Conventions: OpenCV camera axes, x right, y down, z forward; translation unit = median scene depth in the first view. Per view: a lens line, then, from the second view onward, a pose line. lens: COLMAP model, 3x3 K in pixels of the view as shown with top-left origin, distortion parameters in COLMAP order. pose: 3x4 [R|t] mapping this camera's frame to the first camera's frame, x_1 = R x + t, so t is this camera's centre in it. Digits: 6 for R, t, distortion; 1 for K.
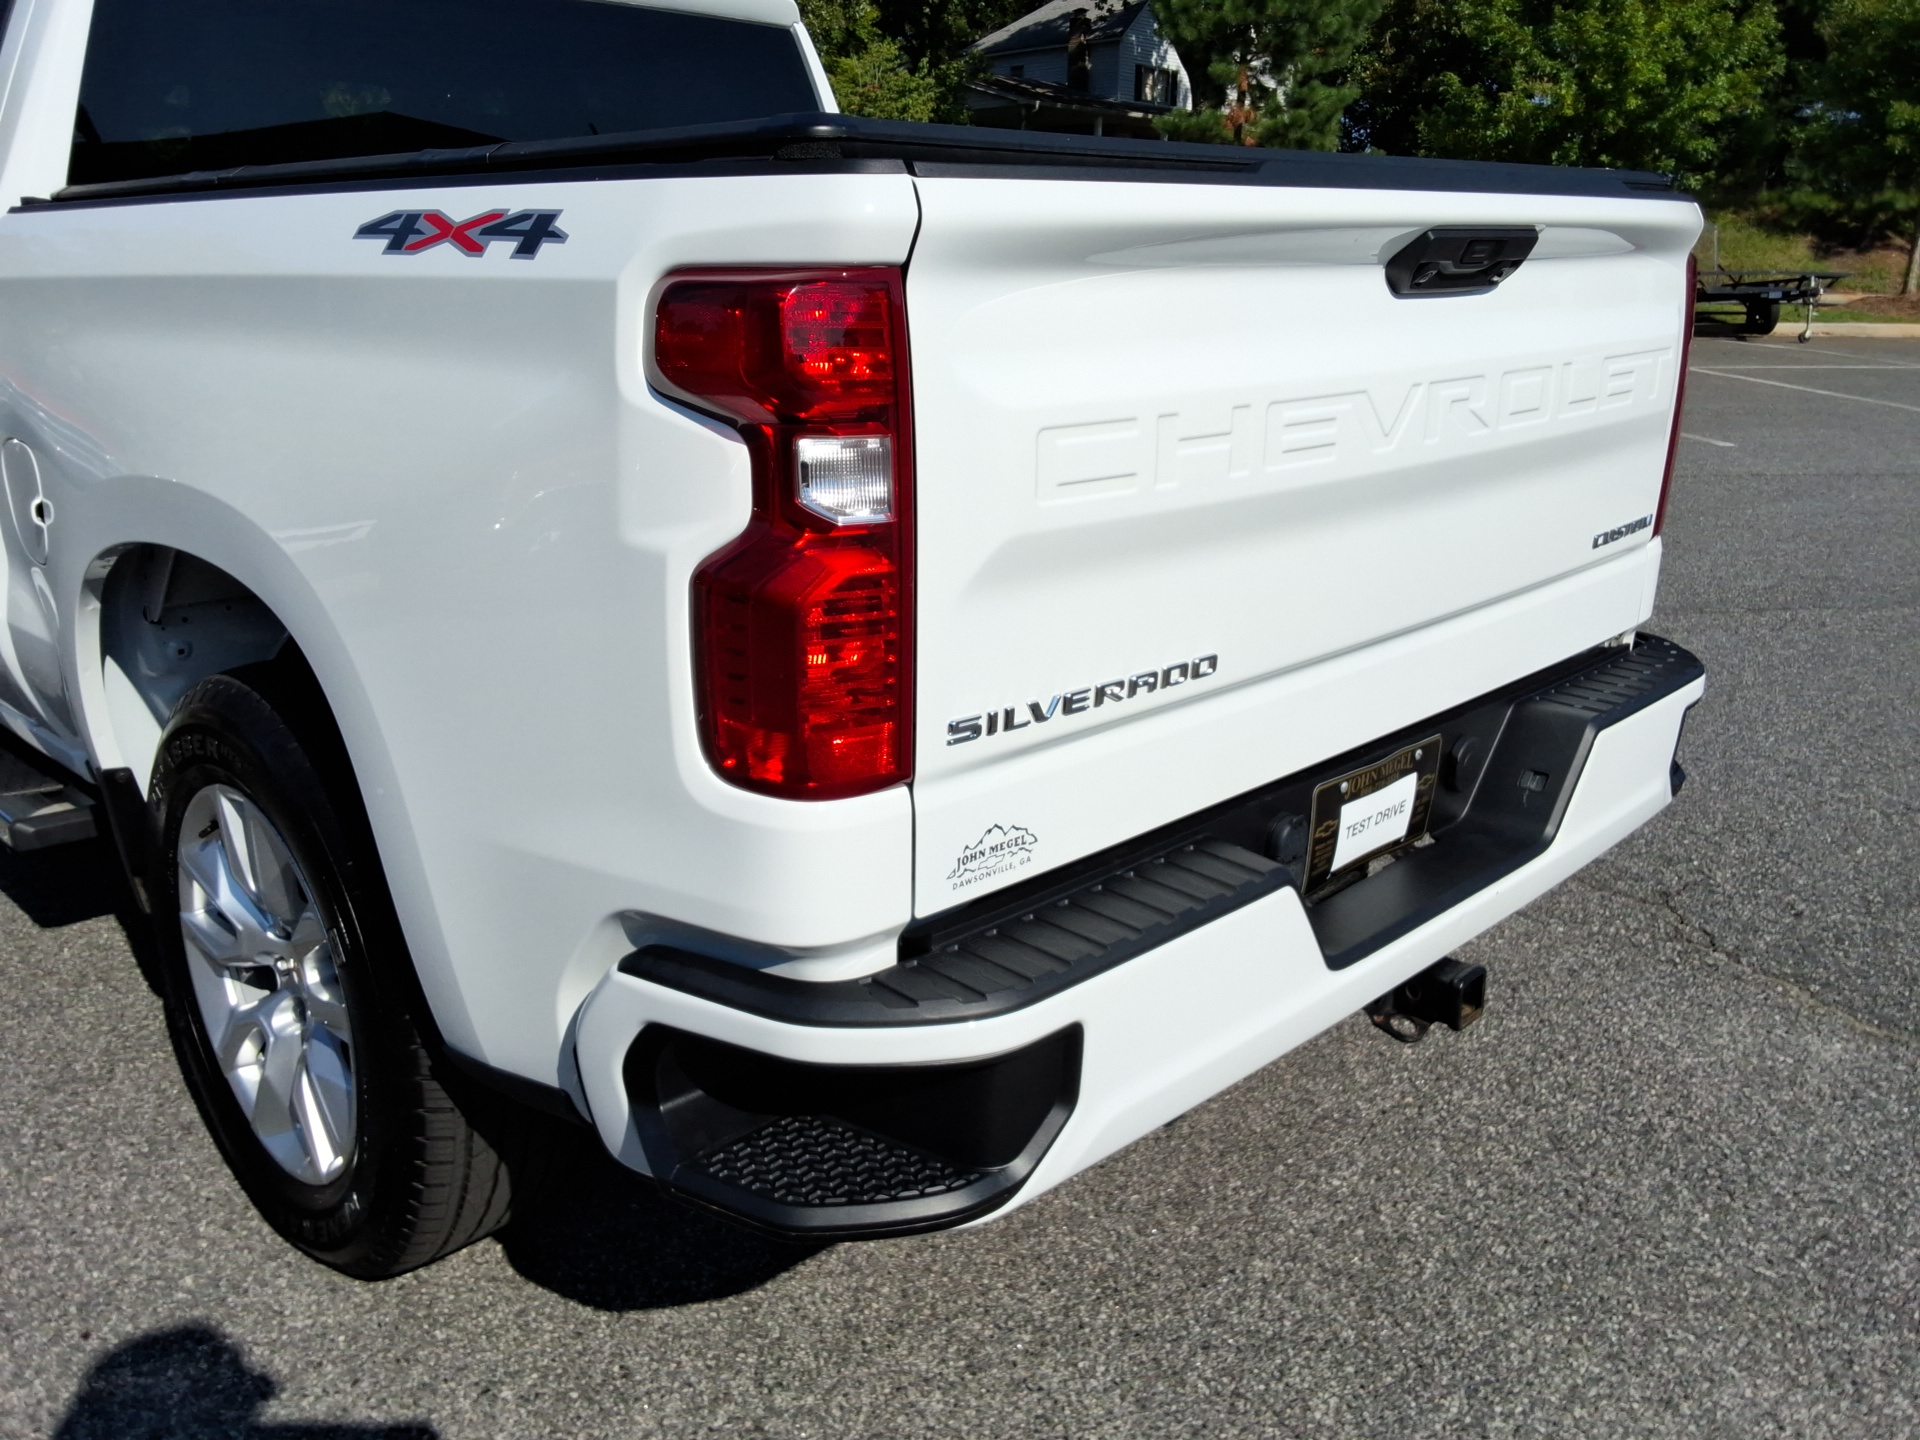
lens RADIAL K [[1562.0, 0, 977.3], [0, 1562.0, 695.3], [0, 0, 1]] dist [0.118037, -0.180994]
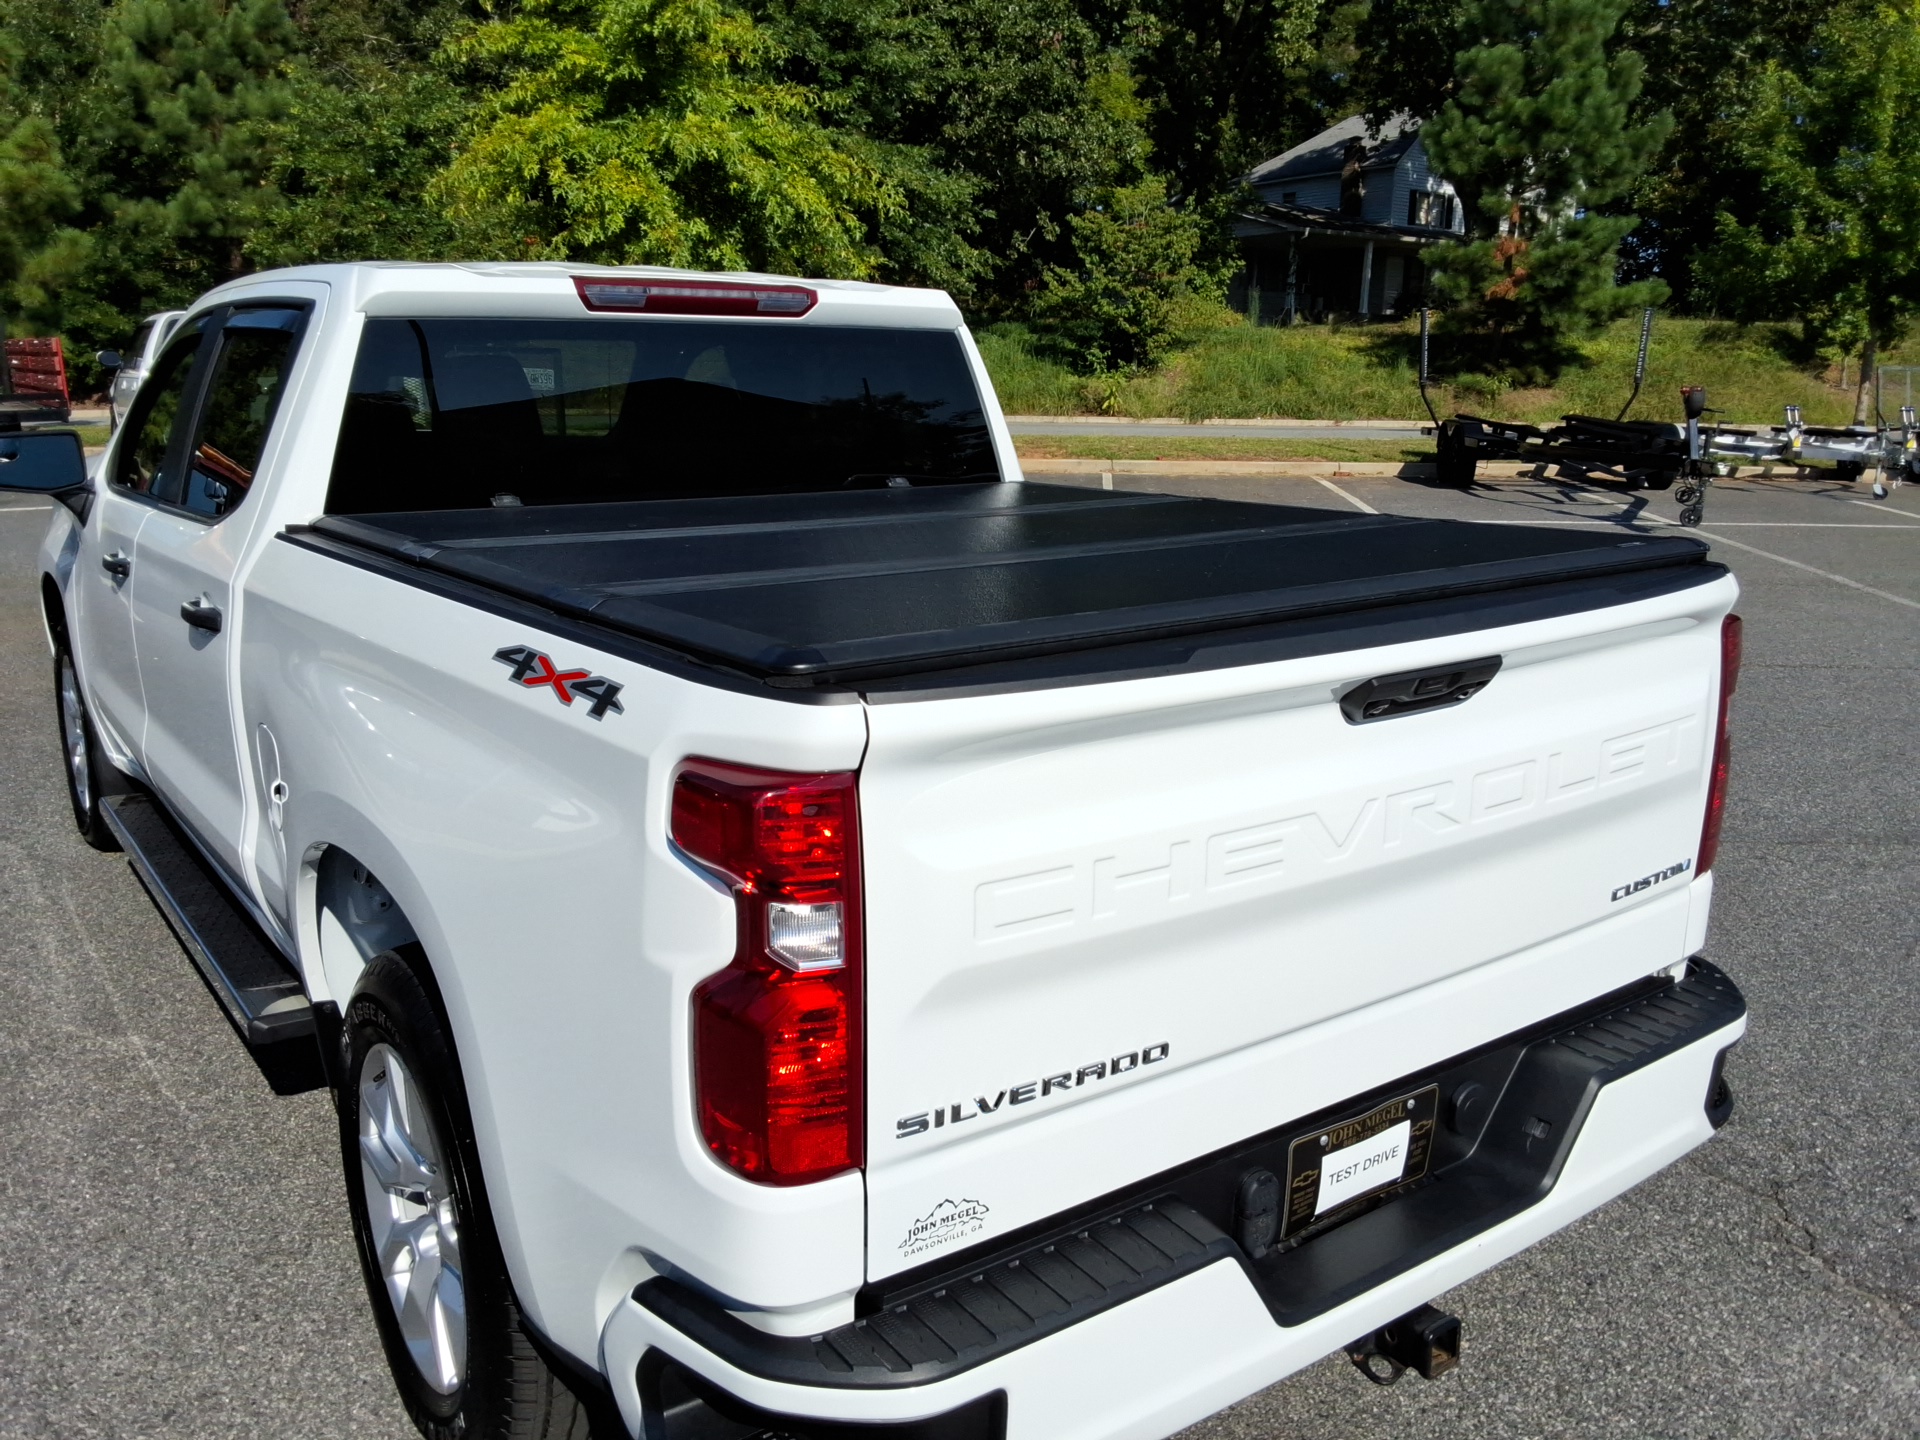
lens RADIAL K [[1550.4, 0, 979.3], [0, 1550.4, 694.6], [0, 0, 1]] dist [0.140191, -0.218546]
pose [[0.986033, 0.039234, -0.161861, 0.133890], [-0.049634, 0.996920, -0.060718, -0.141999], [0.158980, 0.067904, 0.984944, -0.113176]]
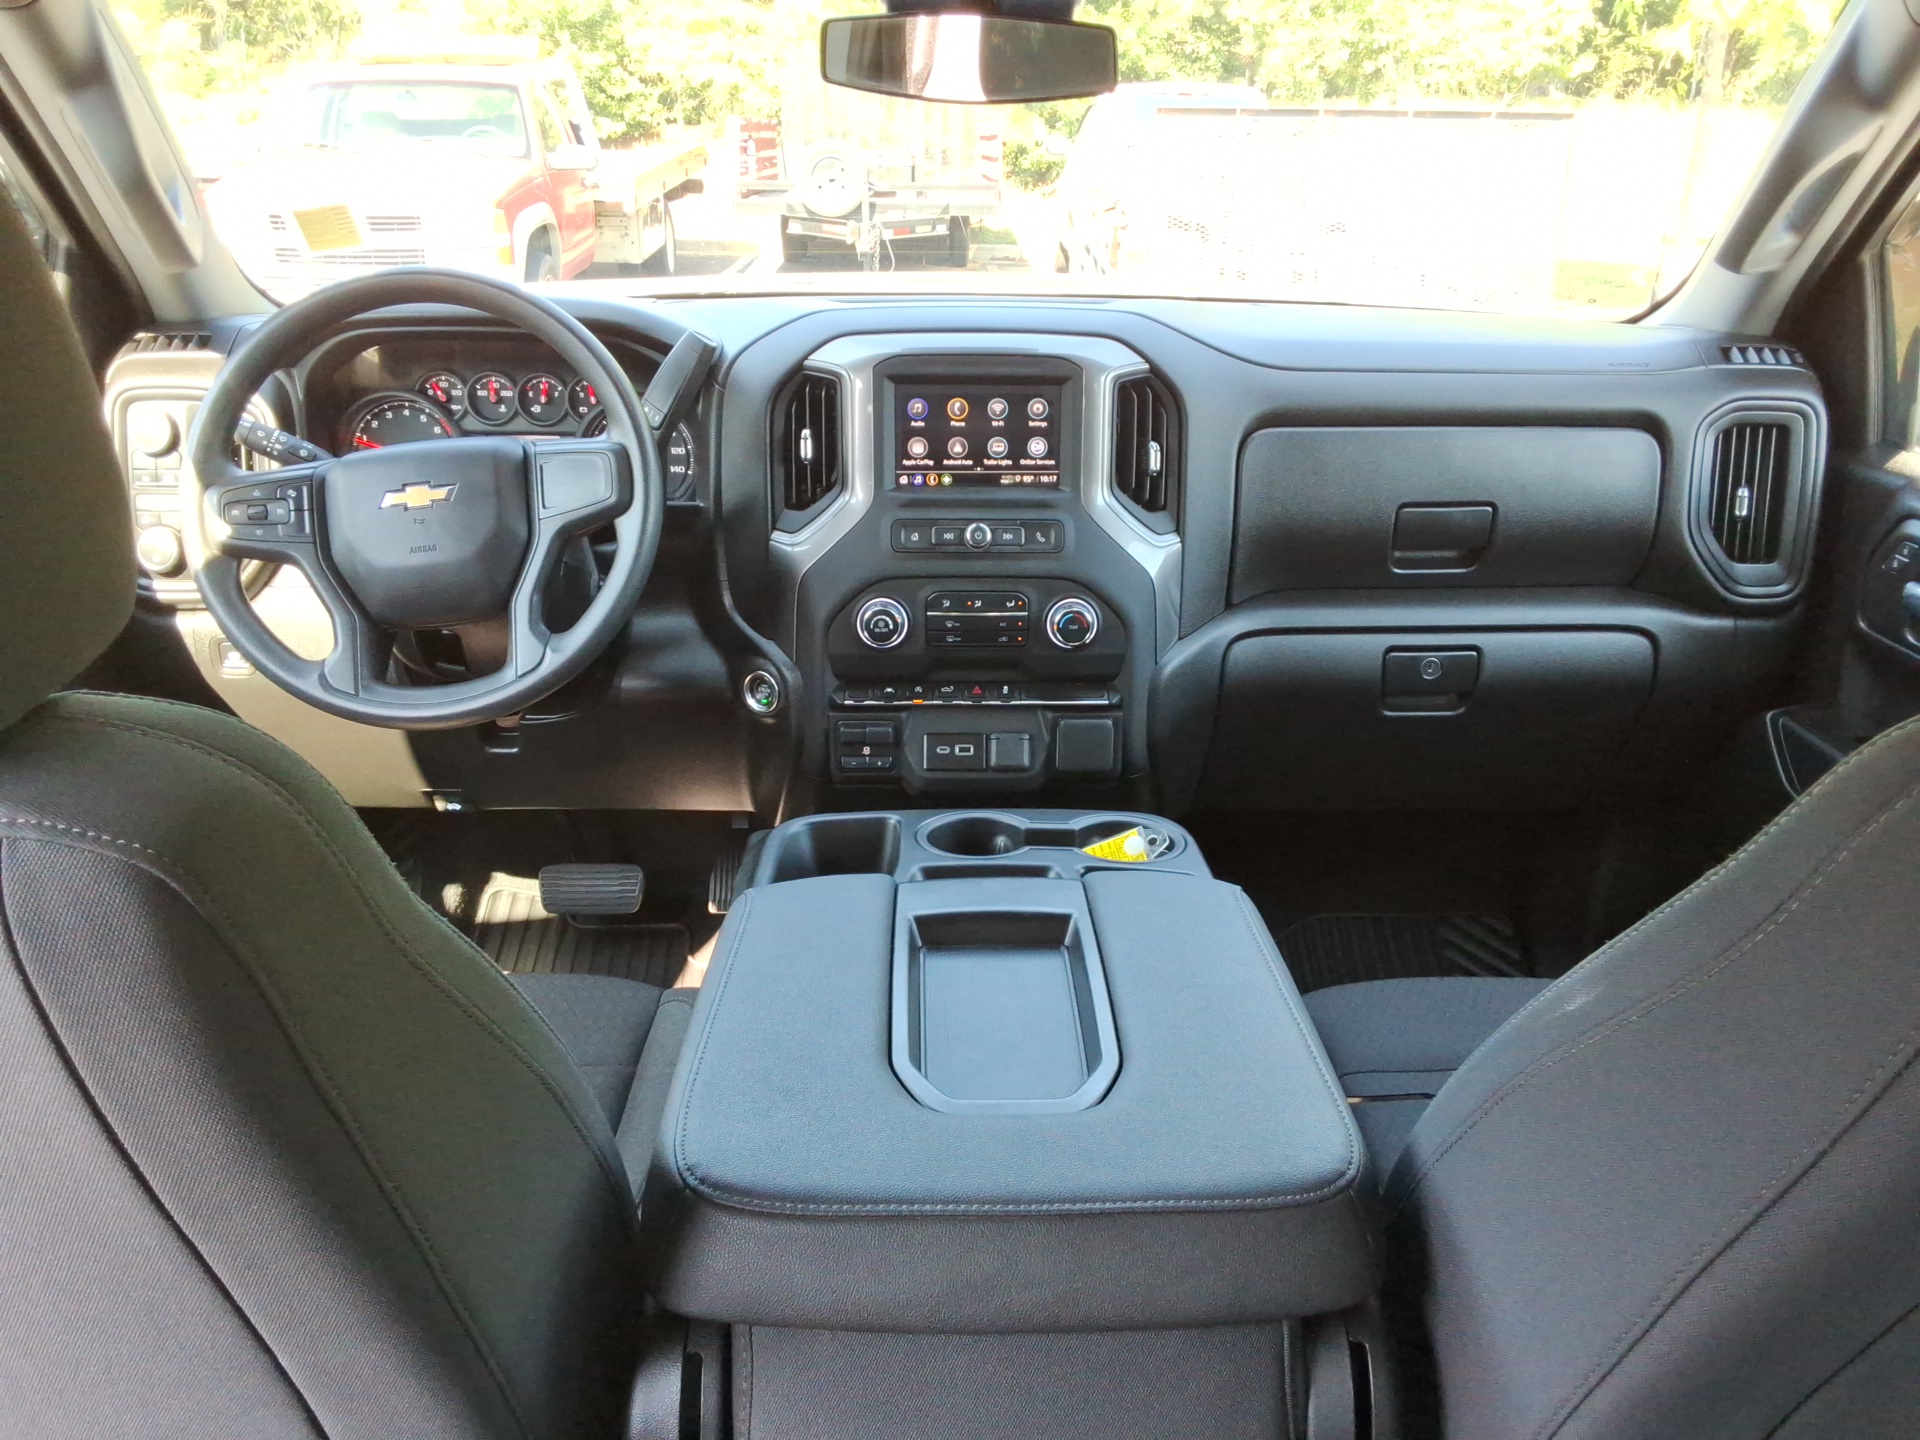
lens RADIAL K [[1611.0, 0, 958.9], [0, 1611.0, 686.9], [0, 0, 1]] dist [0.062677, 0.001245]
pose [[0.709234, 0.235137, -0.664604, -0.412732], [-0.208113, 0.970555, 0.121295, -0.537445], [0.673555, 0.052286, 0.737285, 1.351757]]
